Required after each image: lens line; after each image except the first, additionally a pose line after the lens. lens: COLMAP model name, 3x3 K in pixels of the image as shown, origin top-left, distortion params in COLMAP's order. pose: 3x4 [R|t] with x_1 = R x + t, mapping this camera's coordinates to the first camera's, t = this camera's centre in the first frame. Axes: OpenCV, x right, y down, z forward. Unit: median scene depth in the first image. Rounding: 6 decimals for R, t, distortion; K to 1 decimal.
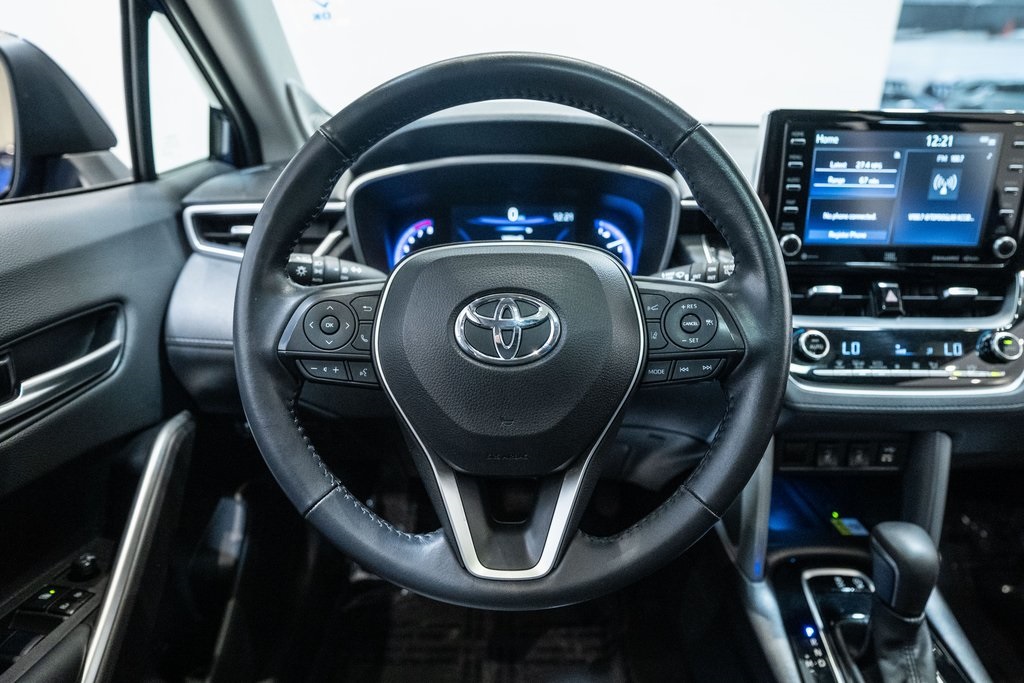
lens RADIAL K [[543.5, 0, 482.3], [0, 543.5, 333.2], [0, 0, 1]] dist [-0.058846, 0.018209]
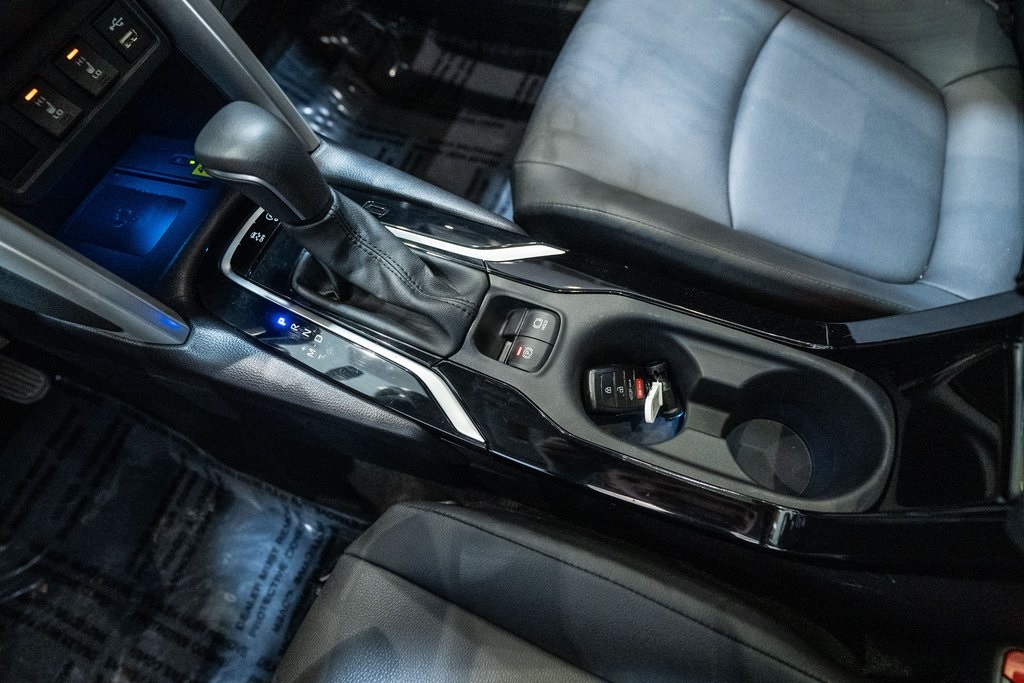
lens RADIAL K [[543.5, 0, 504.8], [0, 543.5, 341.9], [0, 0, 1]] dist [-0.058846, 0.018209]
pose [[0.340174, -0.858938, 0.382763, 0.442209], [0.468169, 0.507701, 0.723227, 0.202299], [-0.815536, -0.066825, 0.574835, 0.344006]]
